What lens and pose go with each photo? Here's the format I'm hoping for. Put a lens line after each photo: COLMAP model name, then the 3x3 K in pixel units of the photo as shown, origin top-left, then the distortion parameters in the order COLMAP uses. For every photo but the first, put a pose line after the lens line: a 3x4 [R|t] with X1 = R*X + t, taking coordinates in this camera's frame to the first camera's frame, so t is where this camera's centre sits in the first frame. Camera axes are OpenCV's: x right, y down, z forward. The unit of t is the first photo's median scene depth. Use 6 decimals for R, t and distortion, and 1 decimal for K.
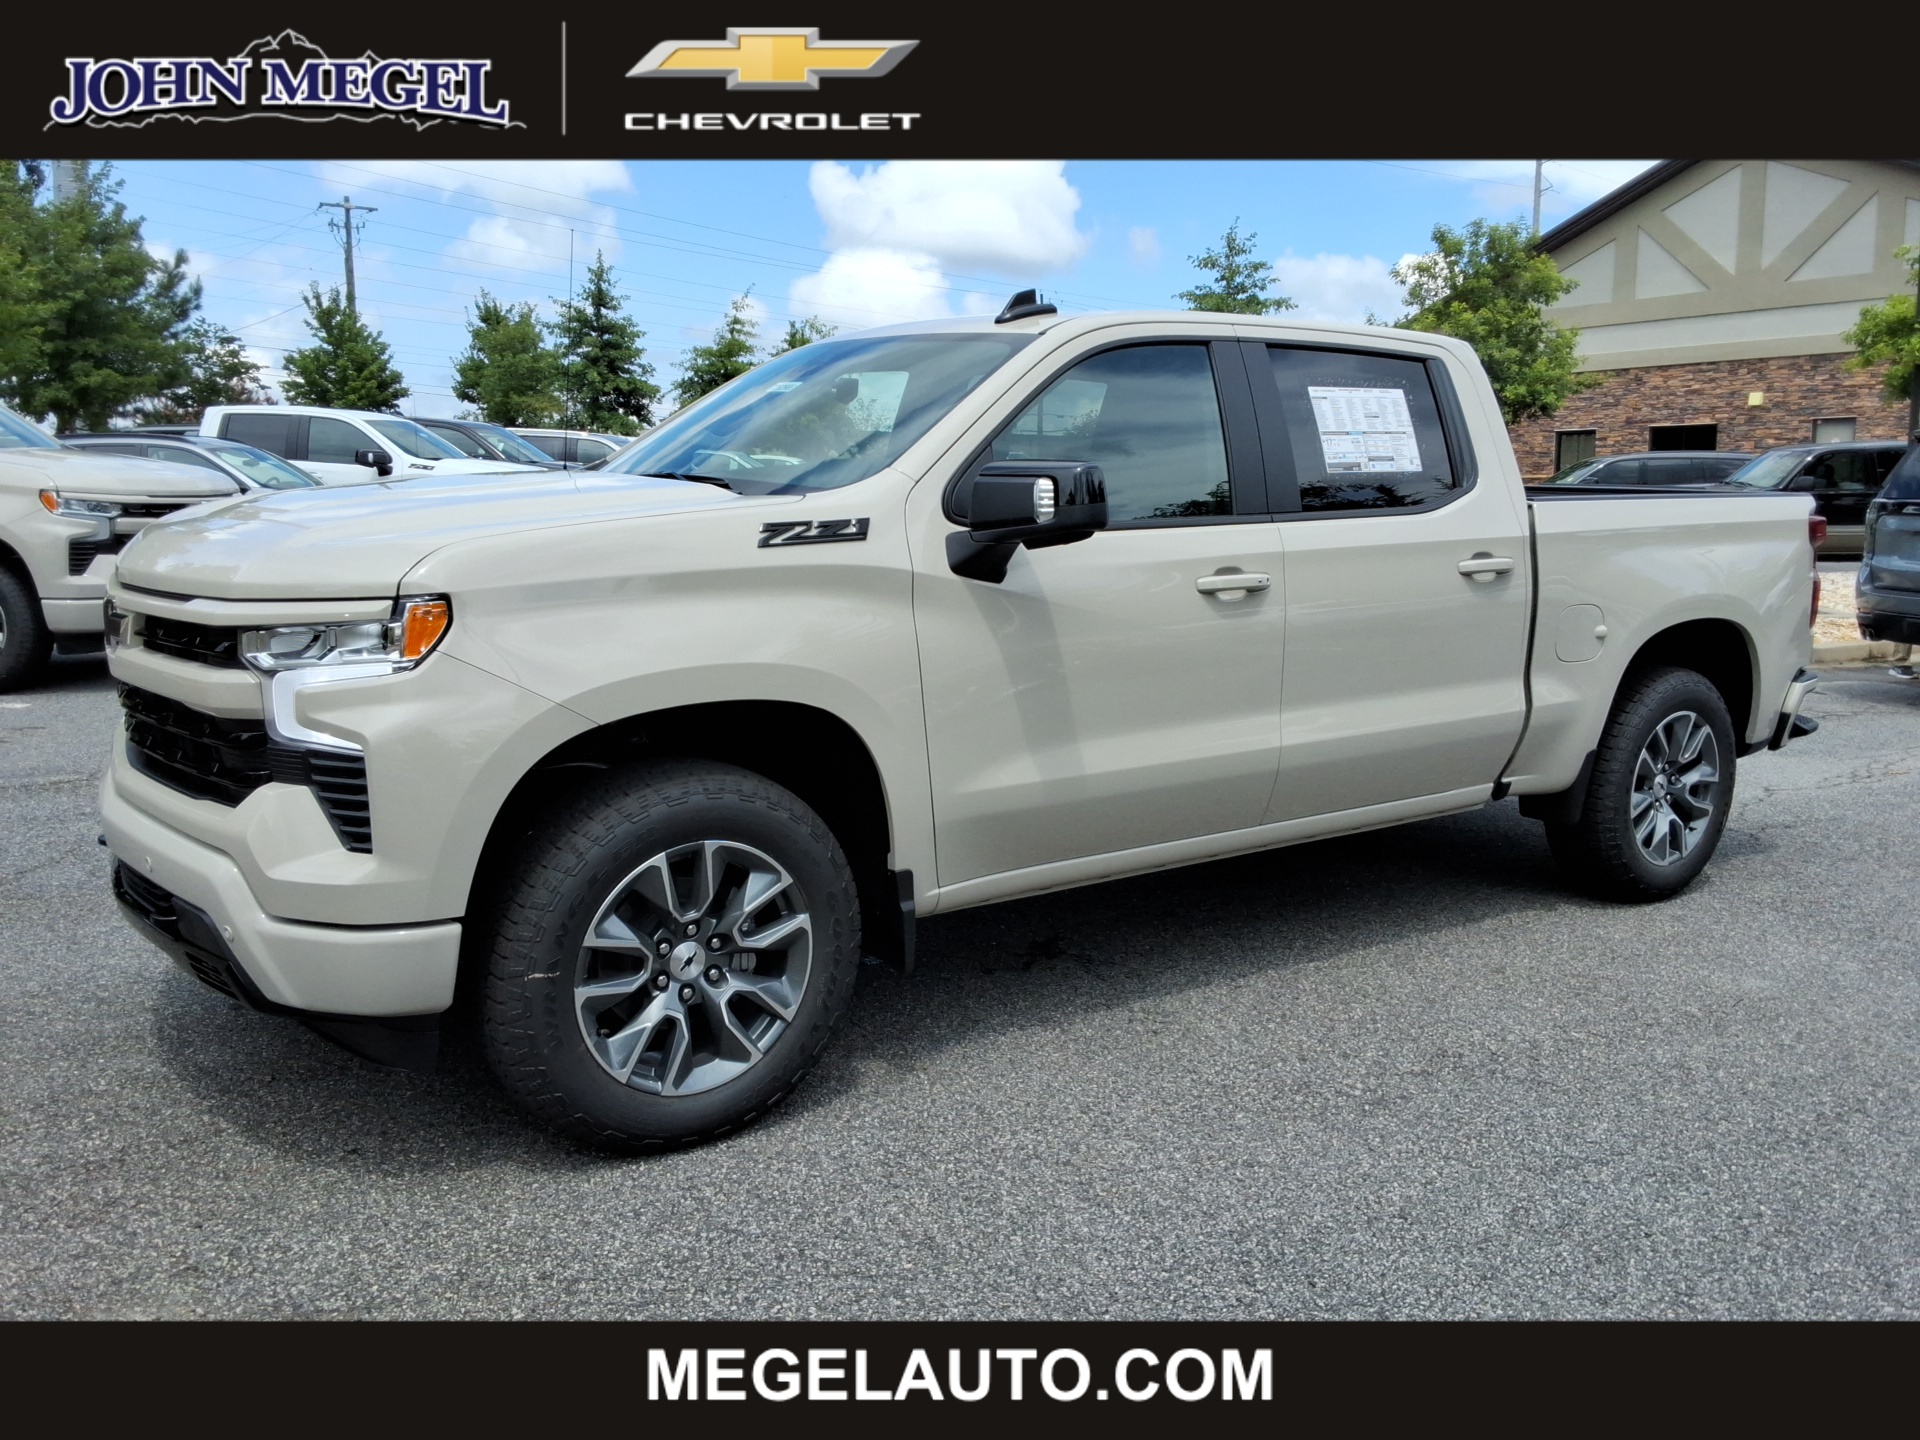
lens RADIAL K [[1528.7, 0, 958.9], [0, 1528.7, 707.0], [0, 0, 1]] dist [0.112545, -0.174108]
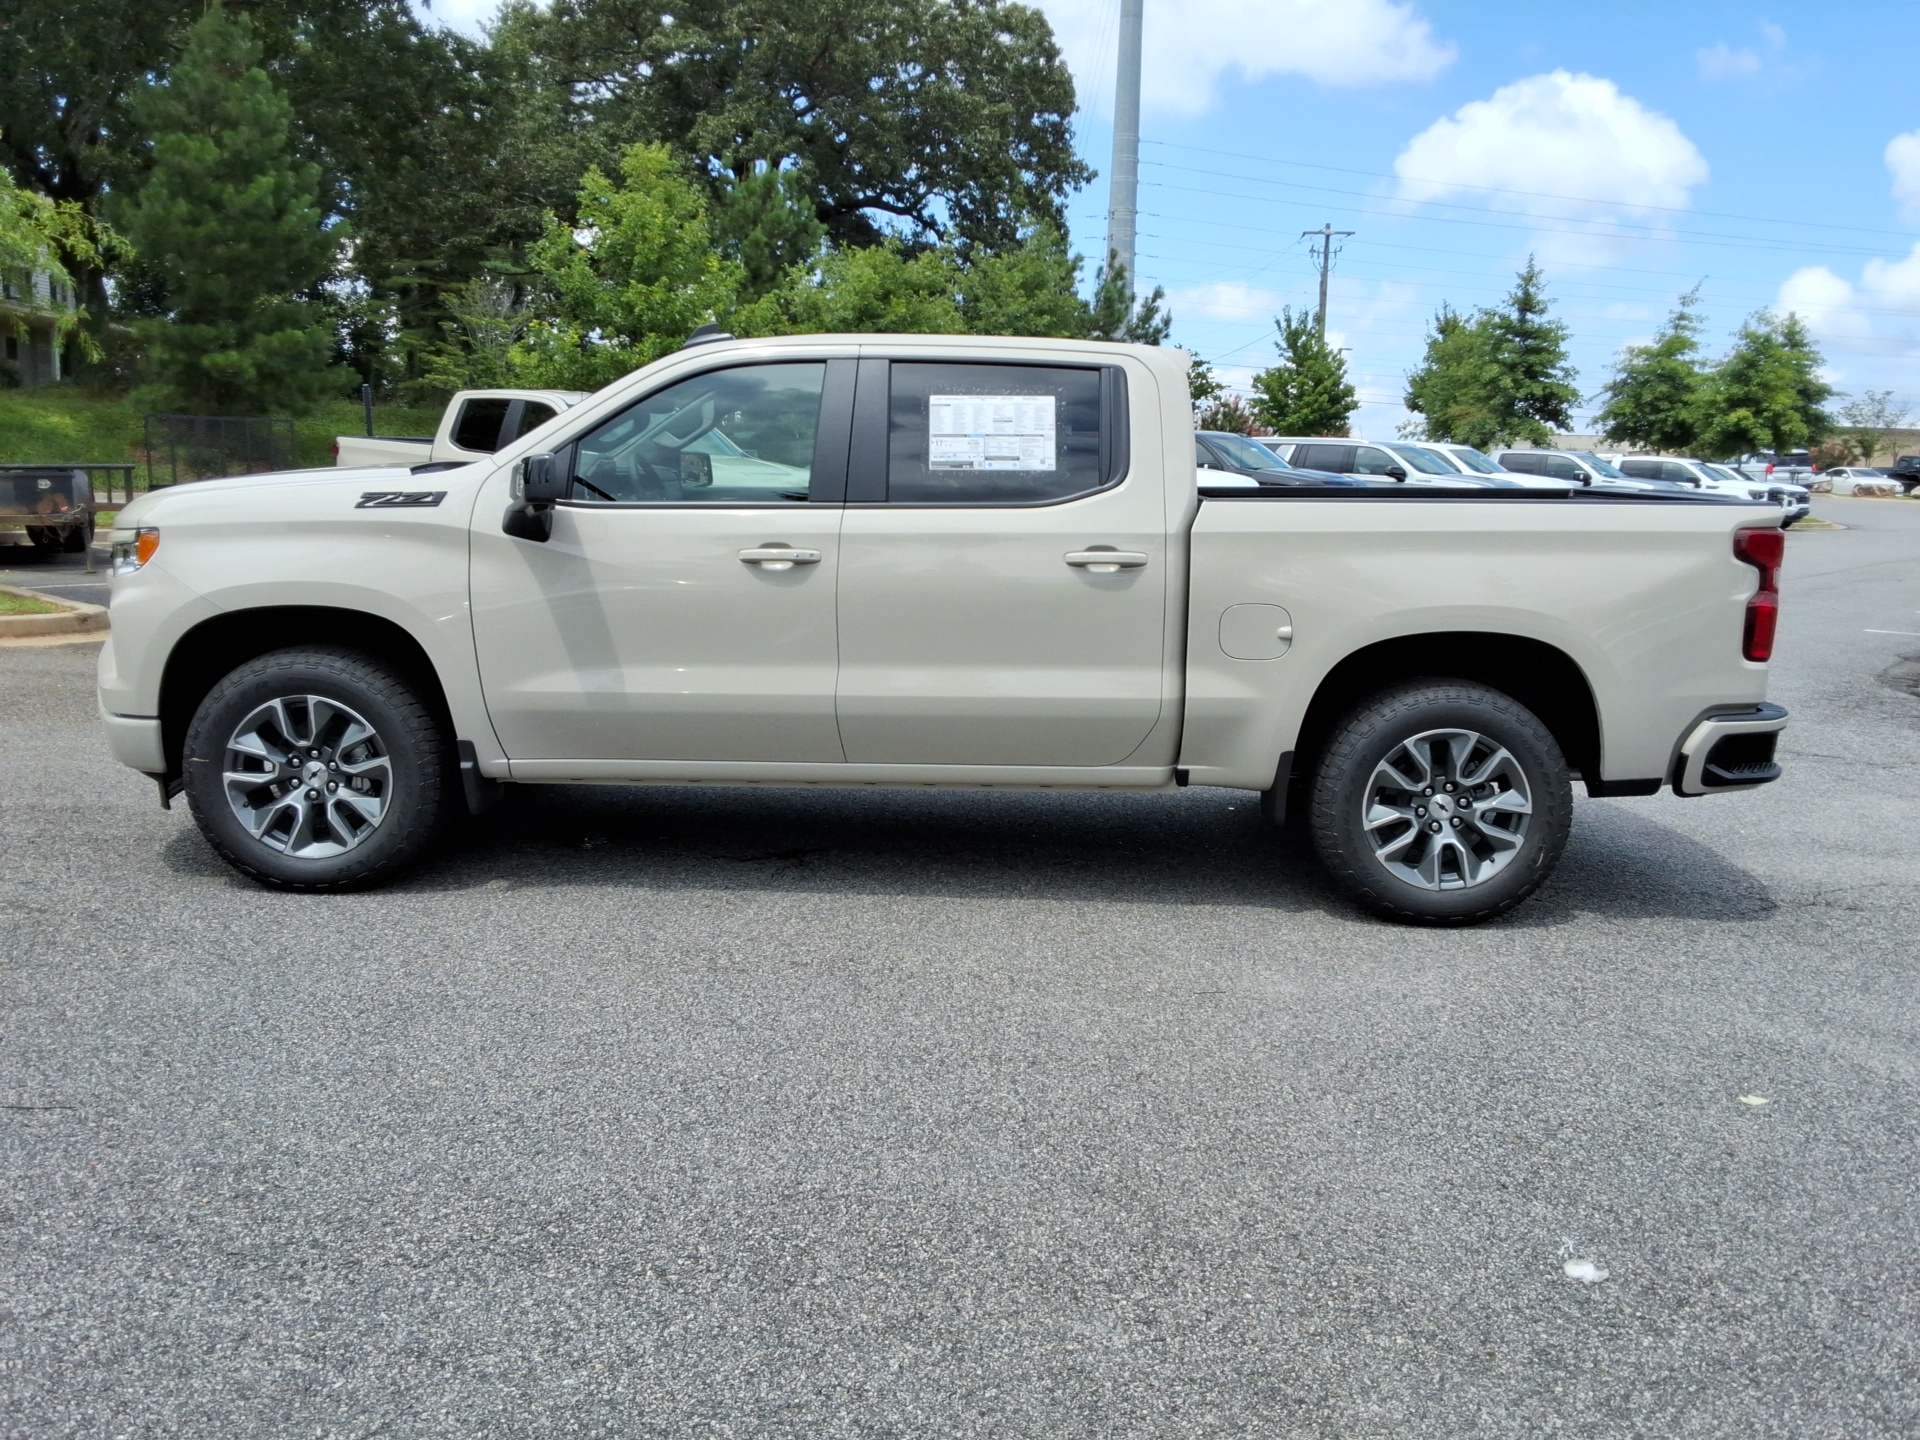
lens RADIAL K [[1528.7, 0, 969.9], [0, 1528.7, 691.8], [0, 0, 1]] dist [0.112545, -0.174108]
pose [[0.804293, 0.091019, -0.587220, 0.095941], [-0.100118, 0.994829, 0.017071, -0.000746], [0.585738, 0.045061, 0.809247, 0.008811]]
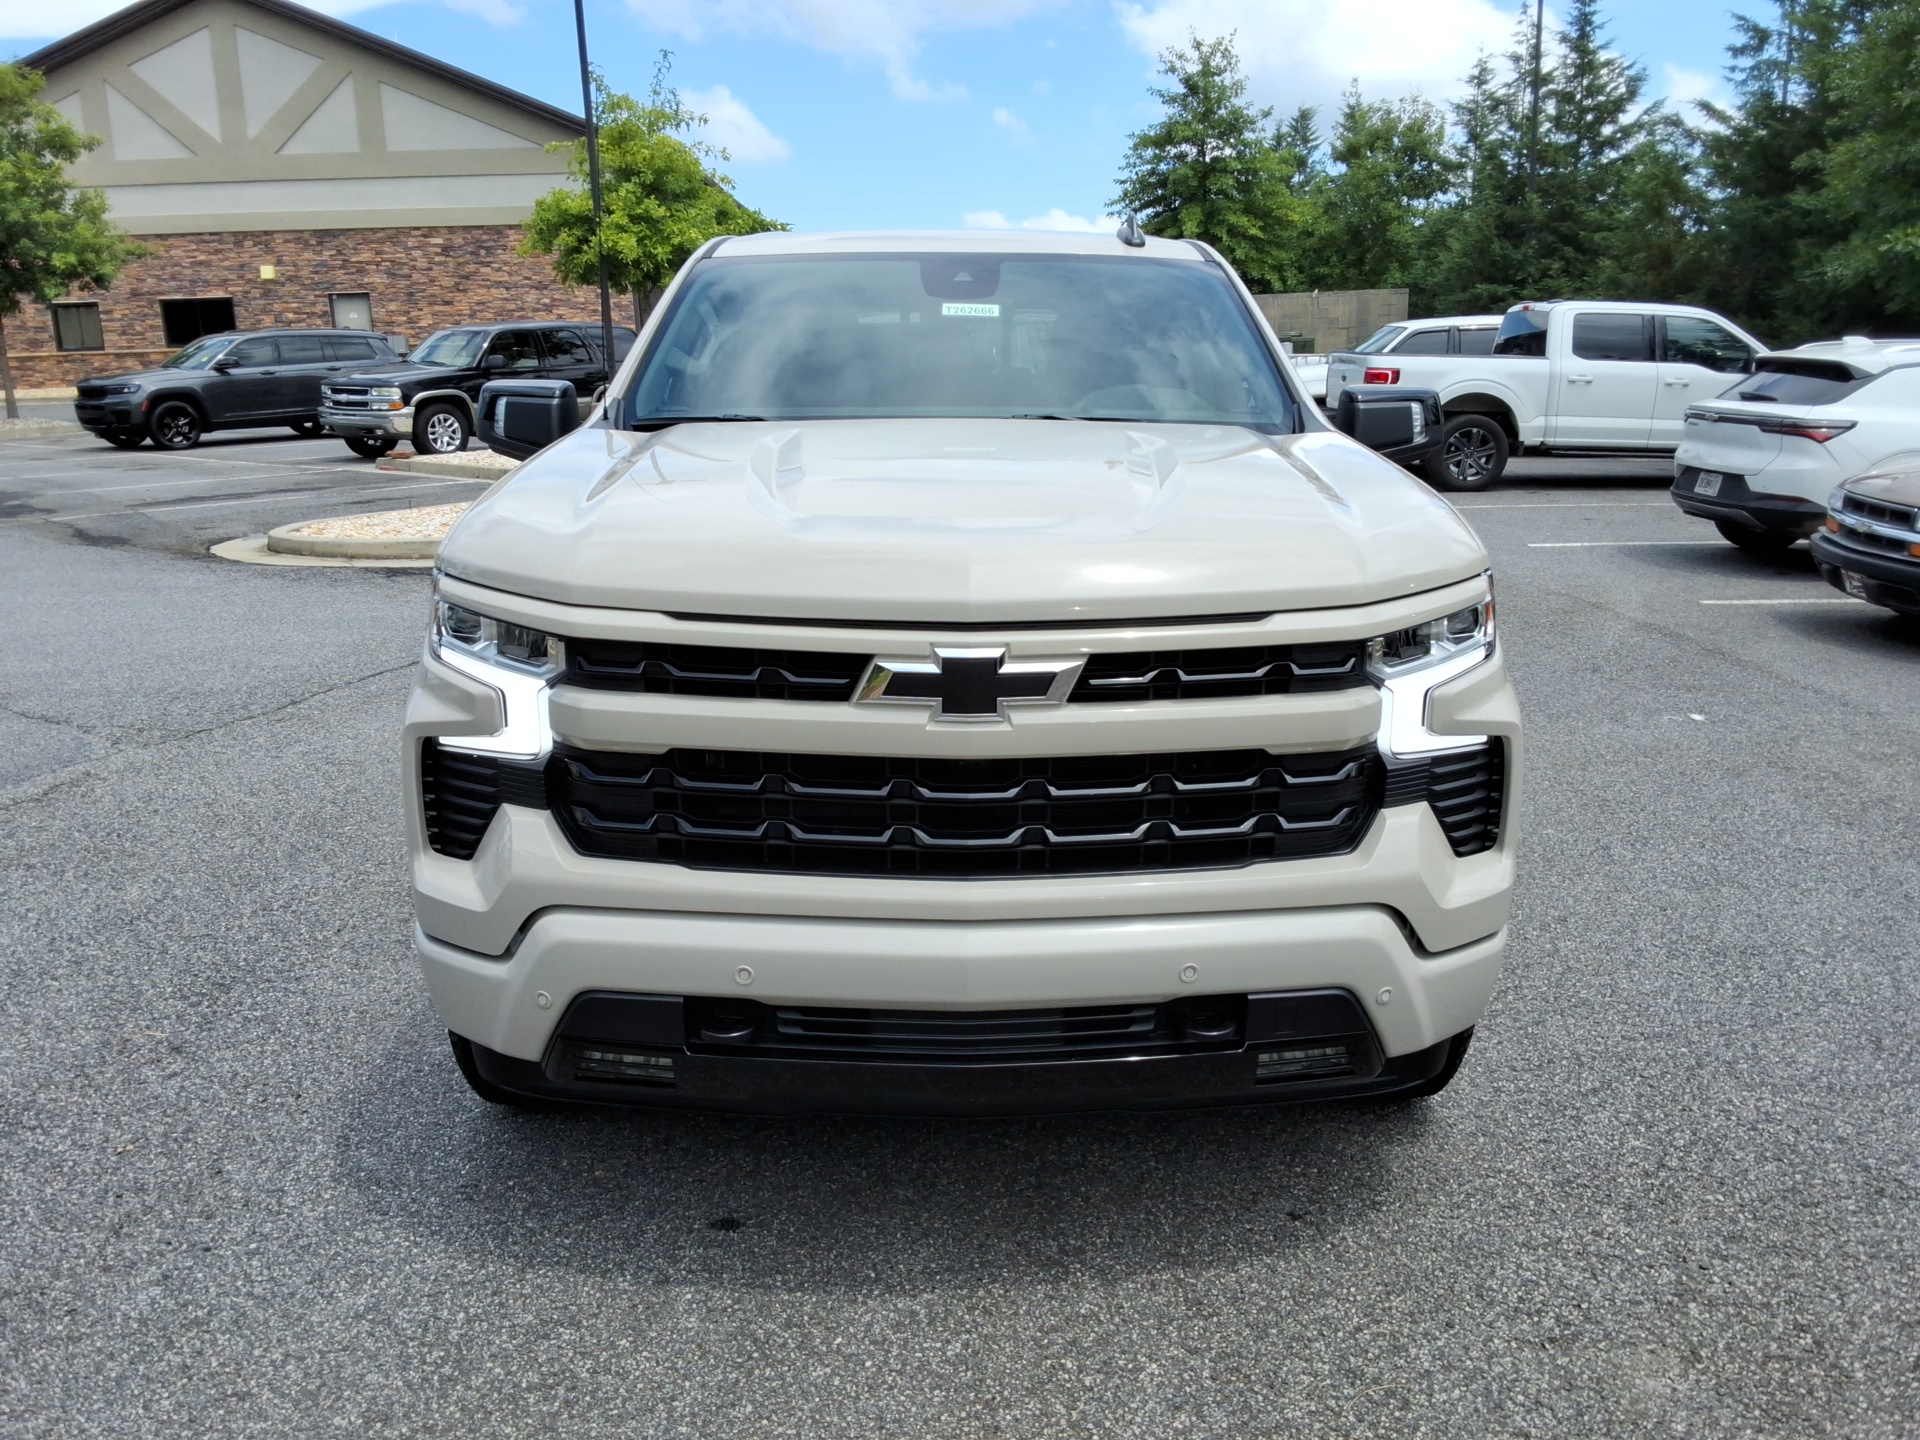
lens RADIAL K [[1528.7, 0, 978.4], [0, 1528.7, 717.2], [0, 0, 1]] dist [0.112545, -0.174108]
pose [[0.570688, -0.207132, 0.794614, -0.084500], [0.137577, 0.978104, 0.156156, -0.011245], [-0.809561, 0.020204, 0.586689, 0.047038]]
